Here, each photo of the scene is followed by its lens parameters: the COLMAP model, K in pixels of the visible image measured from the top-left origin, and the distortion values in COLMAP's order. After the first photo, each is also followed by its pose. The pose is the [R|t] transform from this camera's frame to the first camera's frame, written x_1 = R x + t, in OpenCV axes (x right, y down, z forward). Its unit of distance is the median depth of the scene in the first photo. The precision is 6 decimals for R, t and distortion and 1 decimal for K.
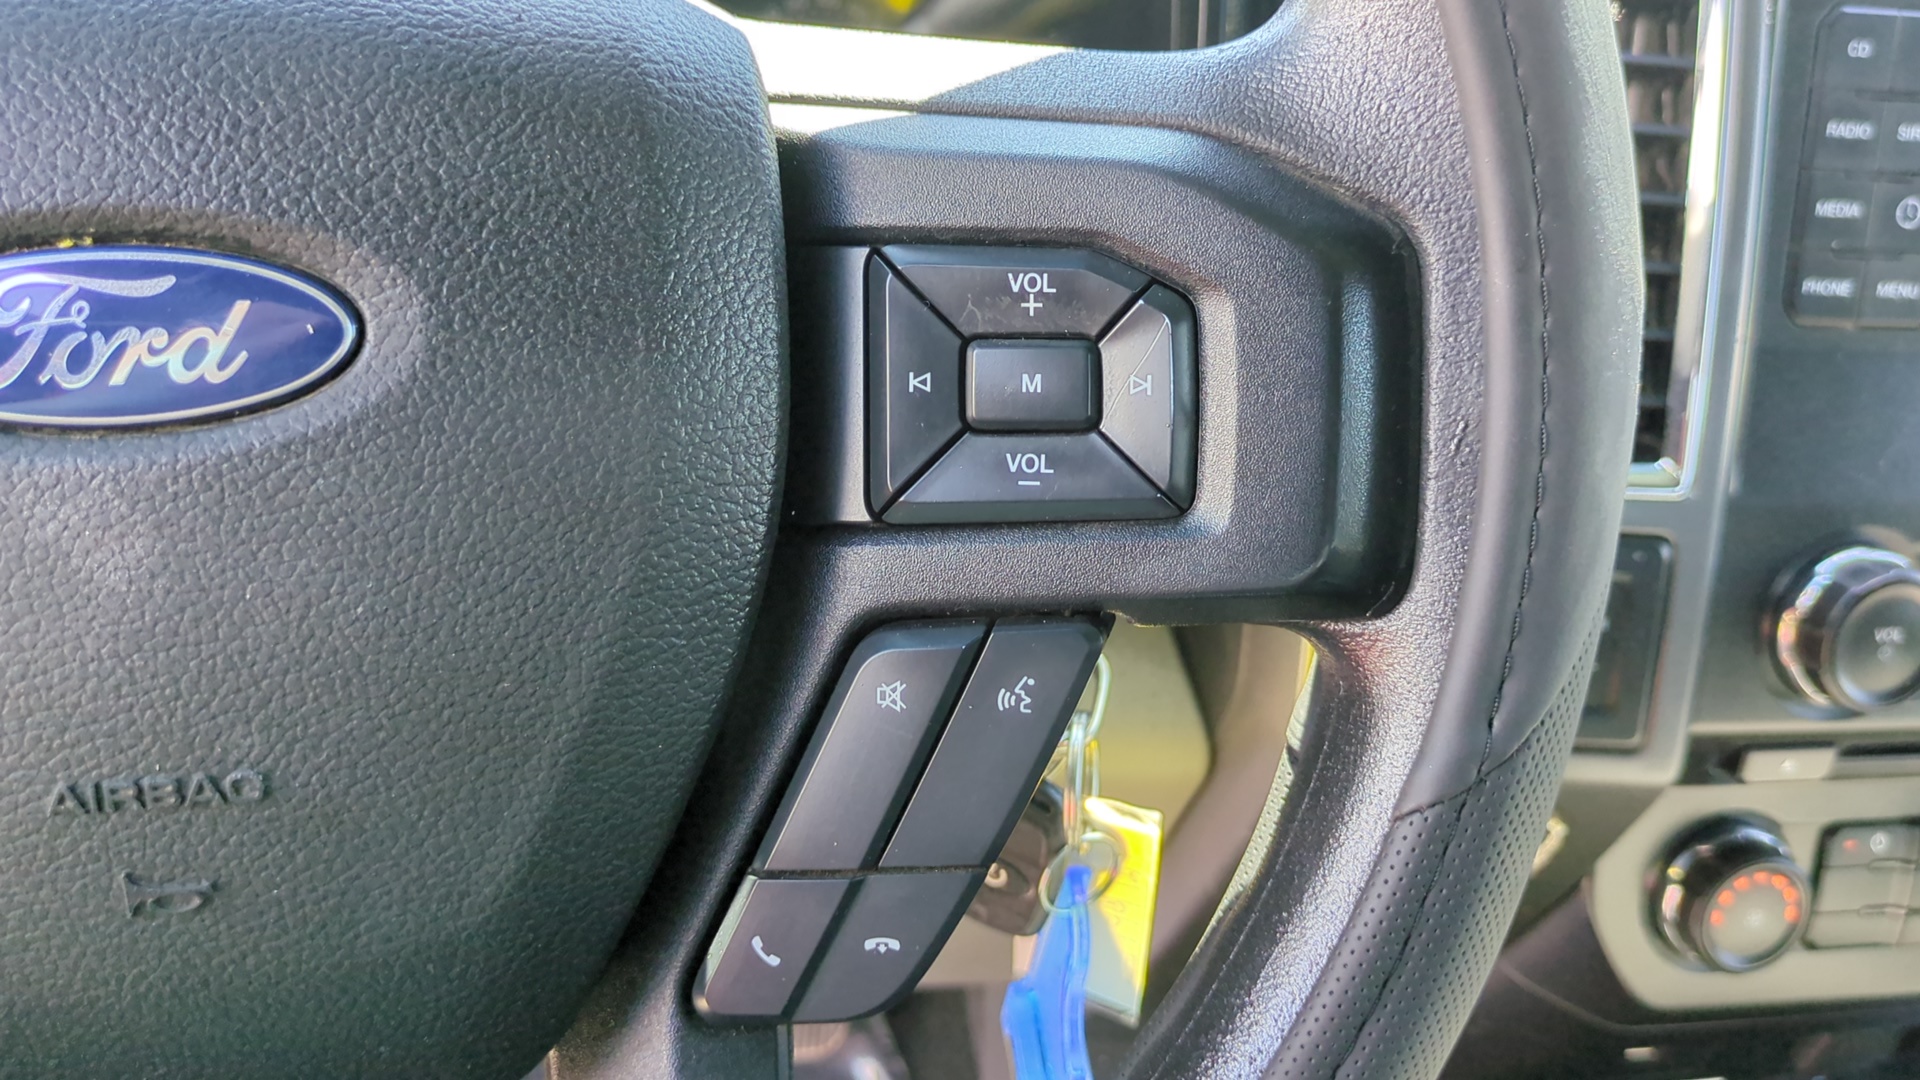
lens RADIAL K [[1669.3, 0, 990.5], [0, 1669.3, 523.1], [0, 0, 1]] dist [0.001017, -0.023748]
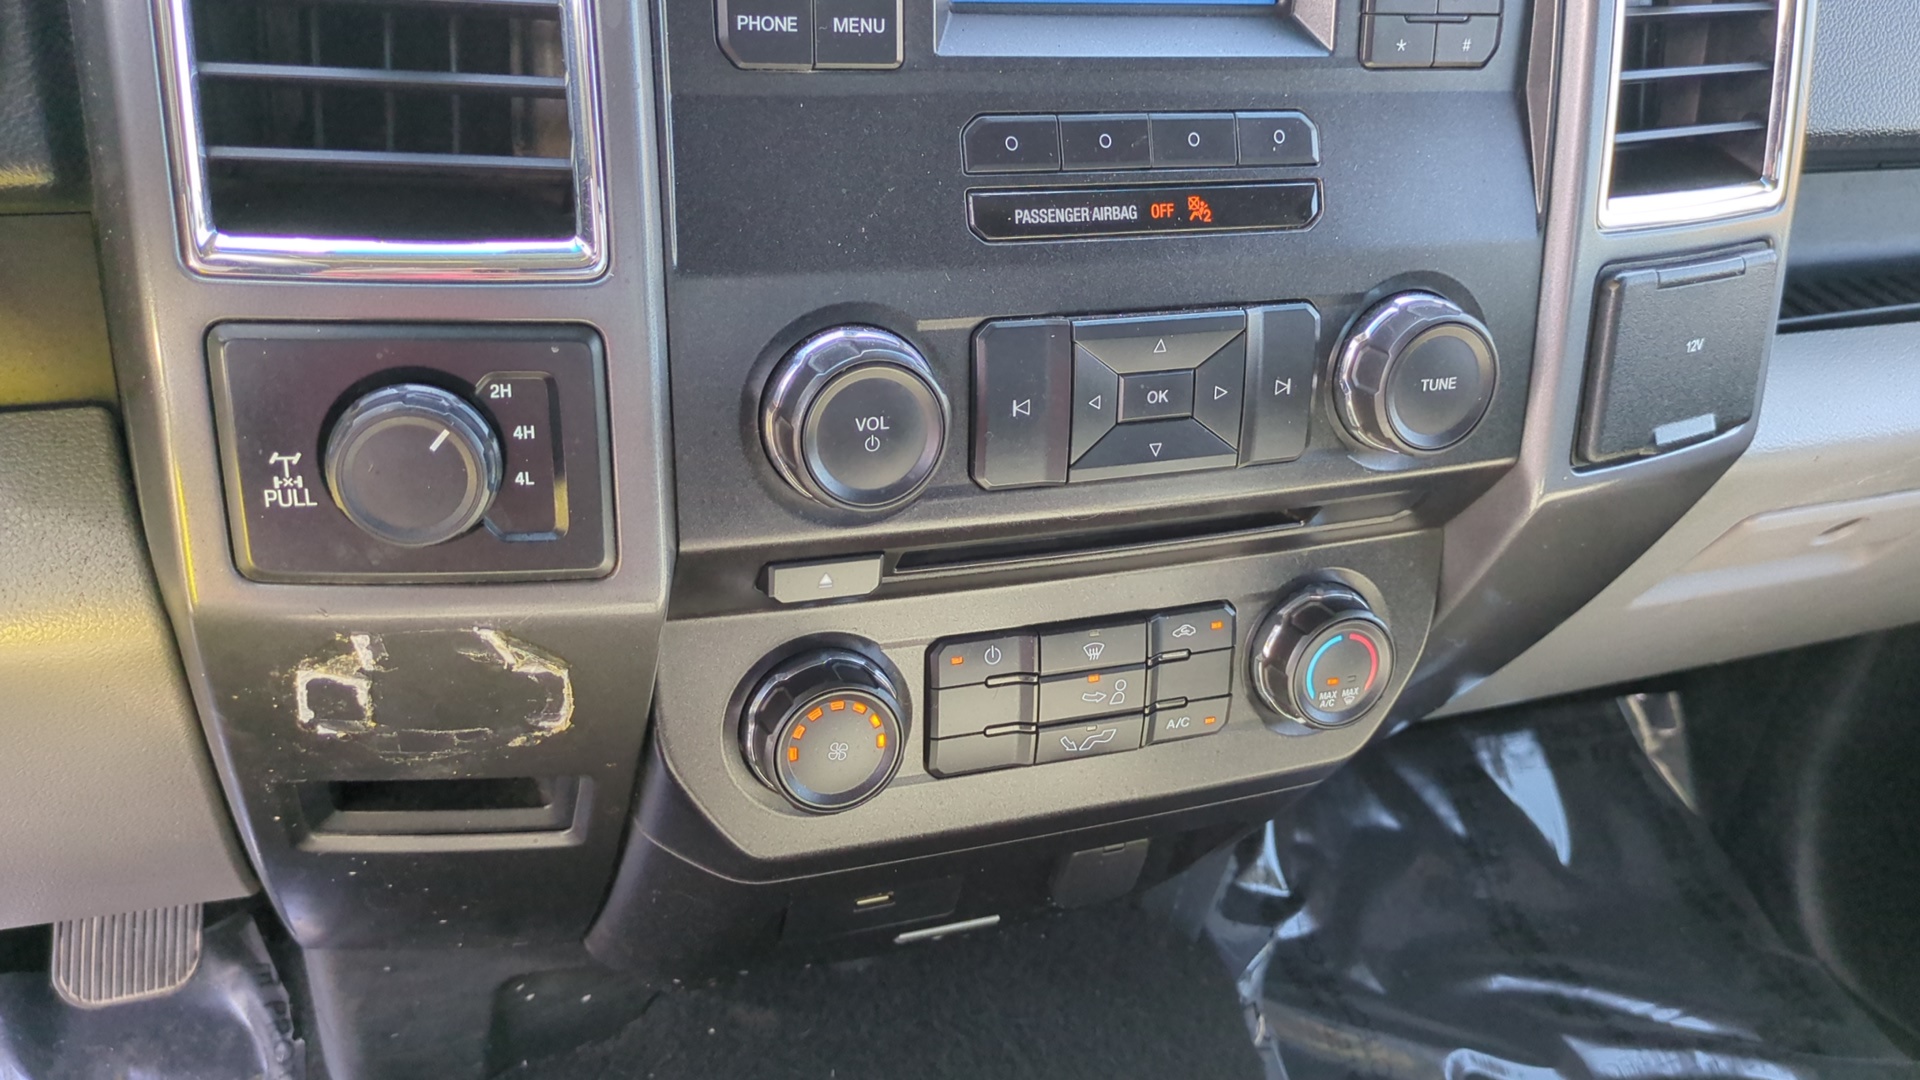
lens RADIAL K [[1649.4, 0, 983.6], [0, 1649.4, 535.9], [0, 0, 1]] dist [0.055742, -0.072426]
pose [[0.986018, -0.079283, 0.146572, 0.869506], [0.068109, 0.994485, 0.079749, 0.113796], [-0.152086, -0.068651, 0.985980, 0.226076]]
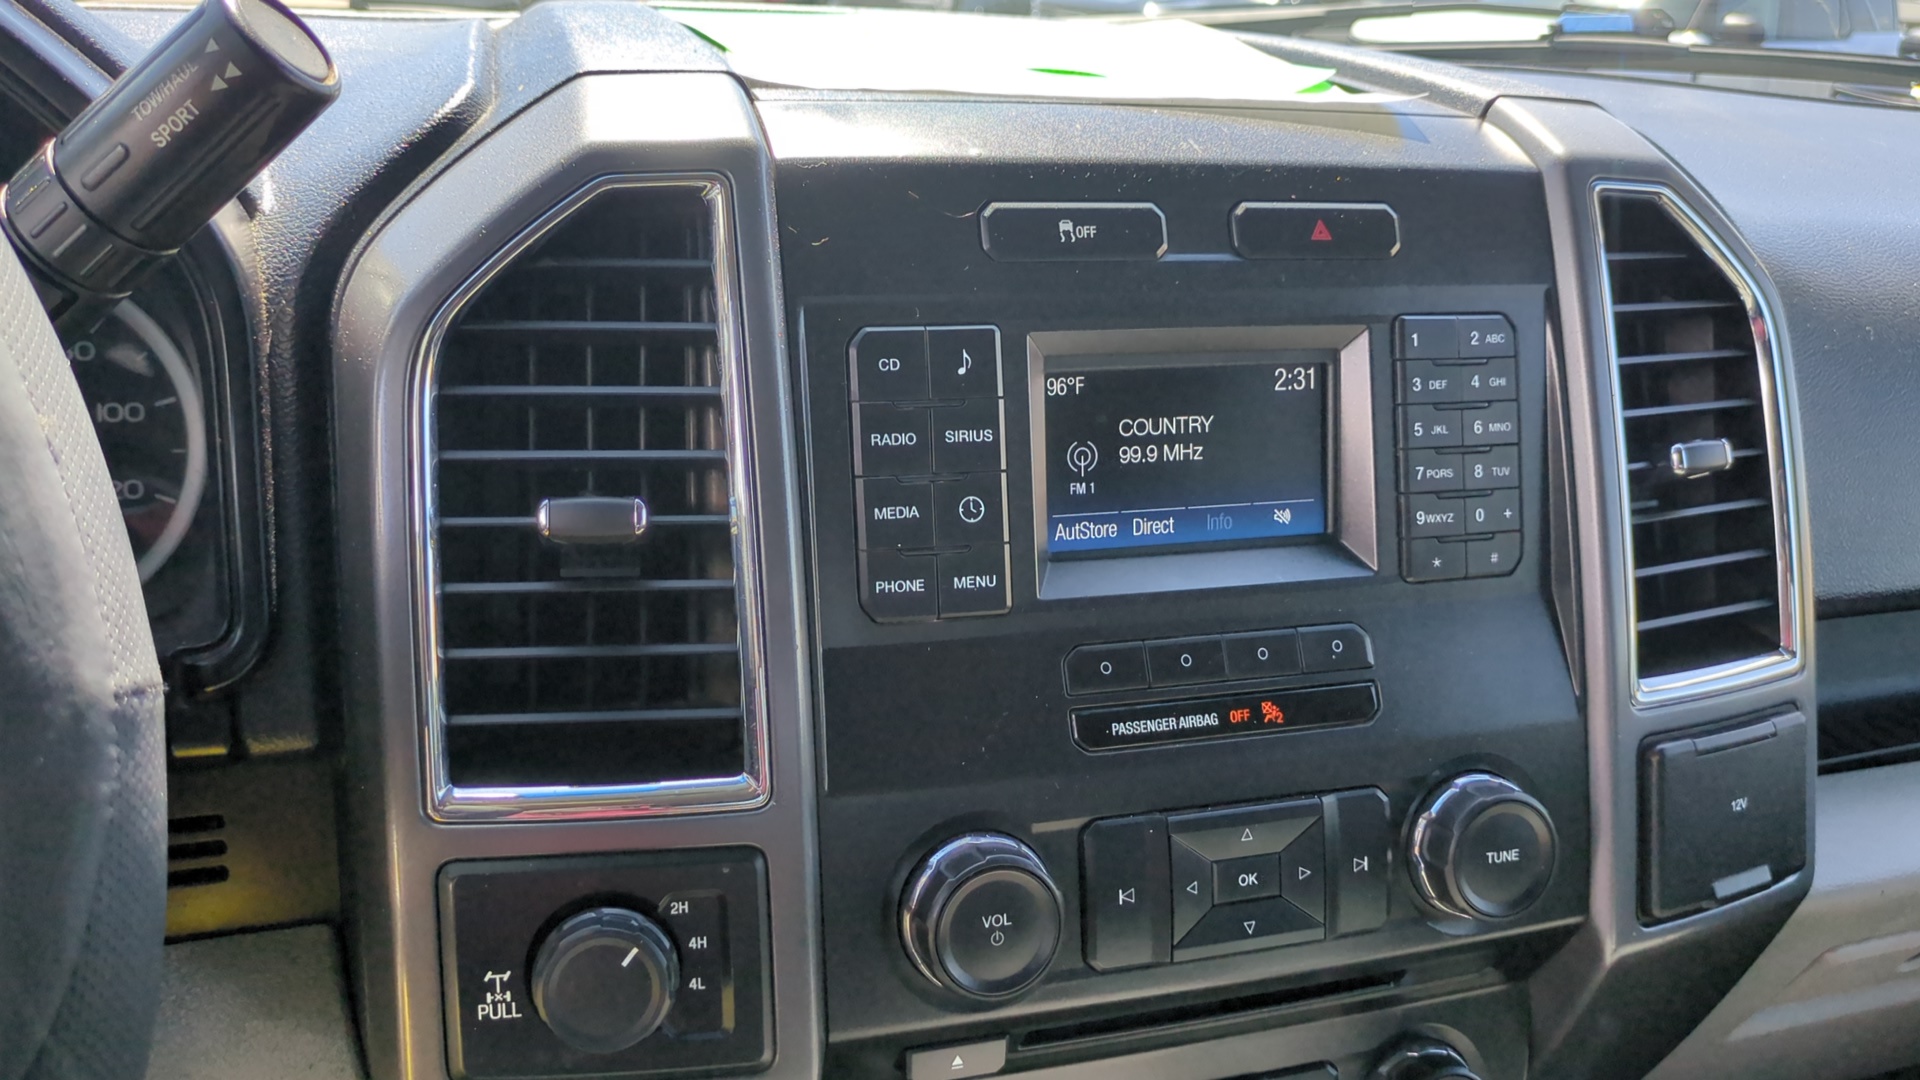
lens RADIAL K [[1649.4, 0, 979.8], [0, 1649.4, 540.0], [0, 0, 1]] dist [0.055742, -0.072426]
pose [[0.989670, -0.088869, 0.112497, 0.817888], [0.106127, 0.981699, -0.158126, -0.003119], [-0.096386, 0.168432, 0.980990, -0.038961]]
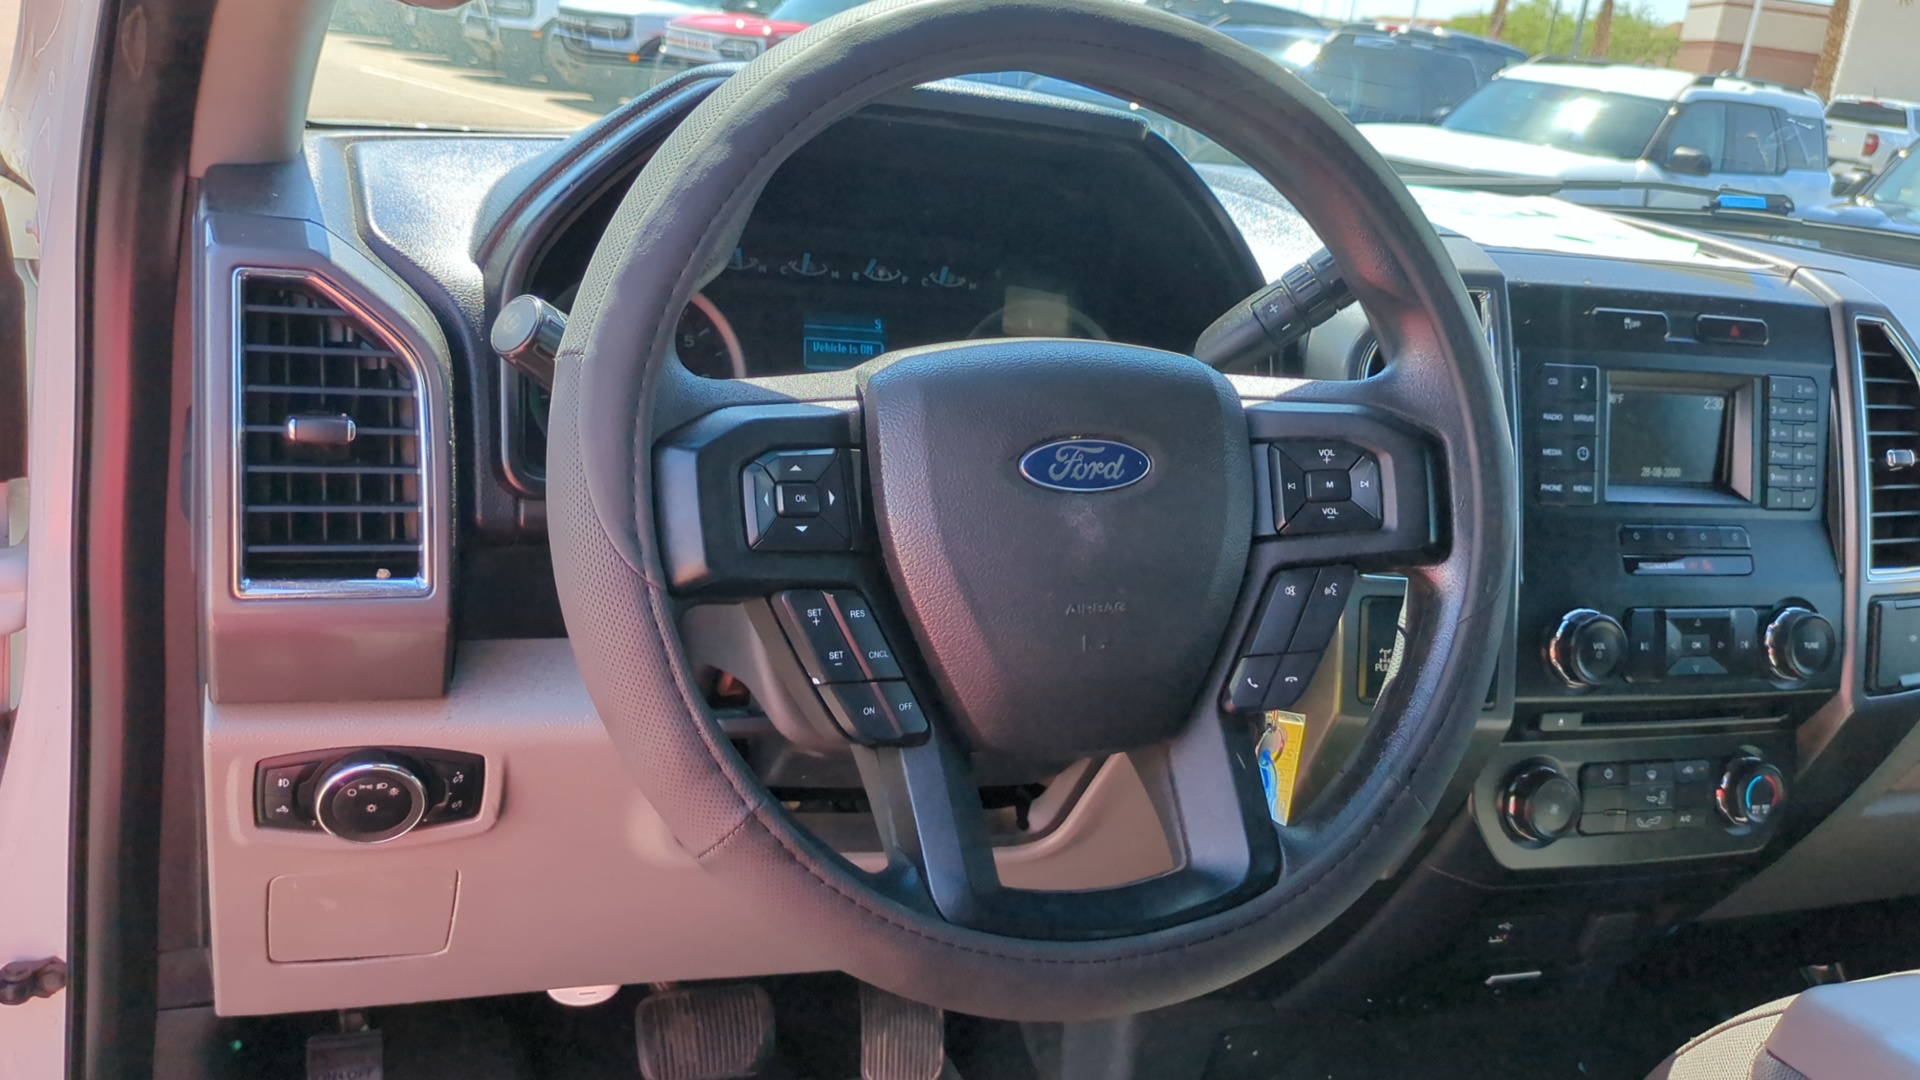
lens RADIAL K [[1649.4, 0, 977.2], [0, 1649.4, 525.3], [0, 0, 1]] dist [0.055742, -0.072426]
pose [[0.986149, -0.024769, 0.164004, -1.101694], [0.058073, 0.977761, -0.201520, 0.556840], [-0.155366, 0.208253, 0.965656, -1.790255]]
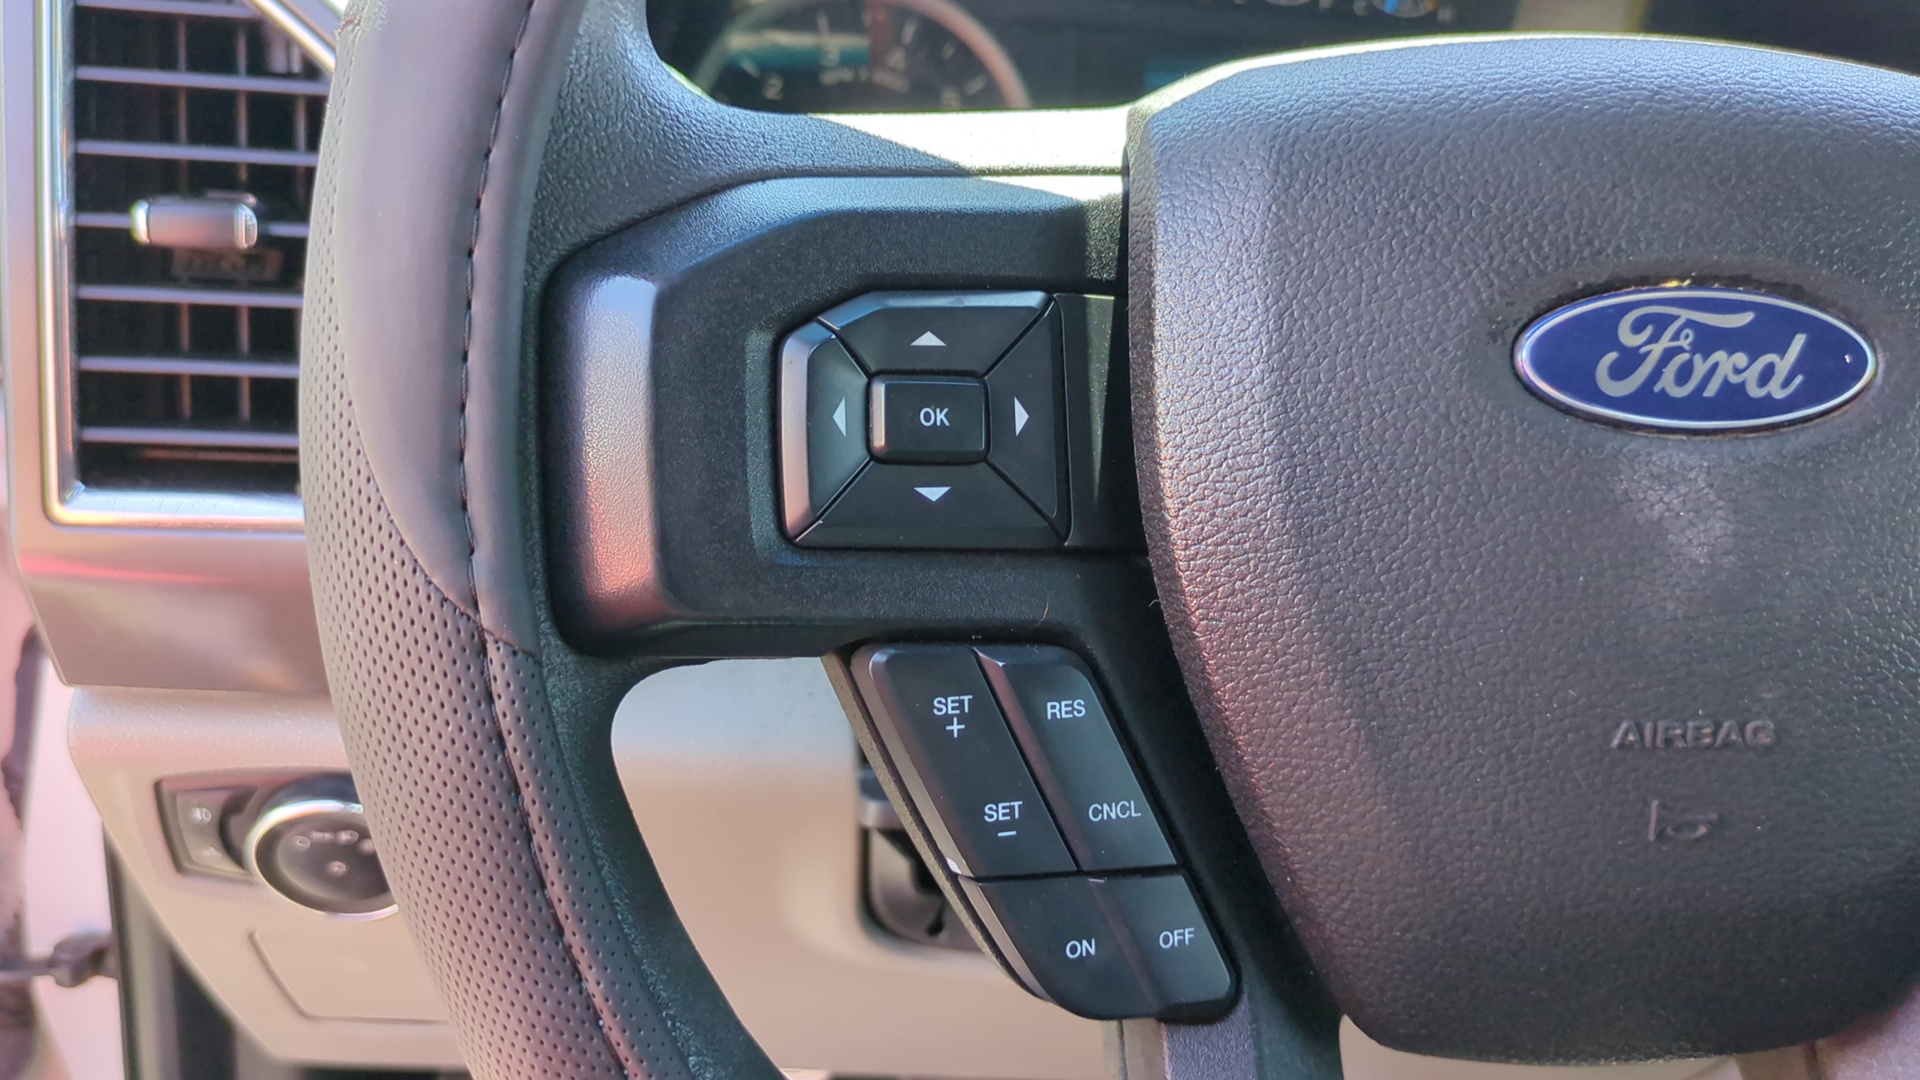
lens RADIAL K [[1667.2, 0, 982.7], [0, 1667.2, 535.8], [0, 0, 1]] dist [0.000201, -0.007618]
pose [[0.994189, 0.032555, -0.102609, -0.804646], [-0.042989, 0.993940, -0.101173, 0.147012], [0.098694, 0.104996, 0.989563, -0.239180]]
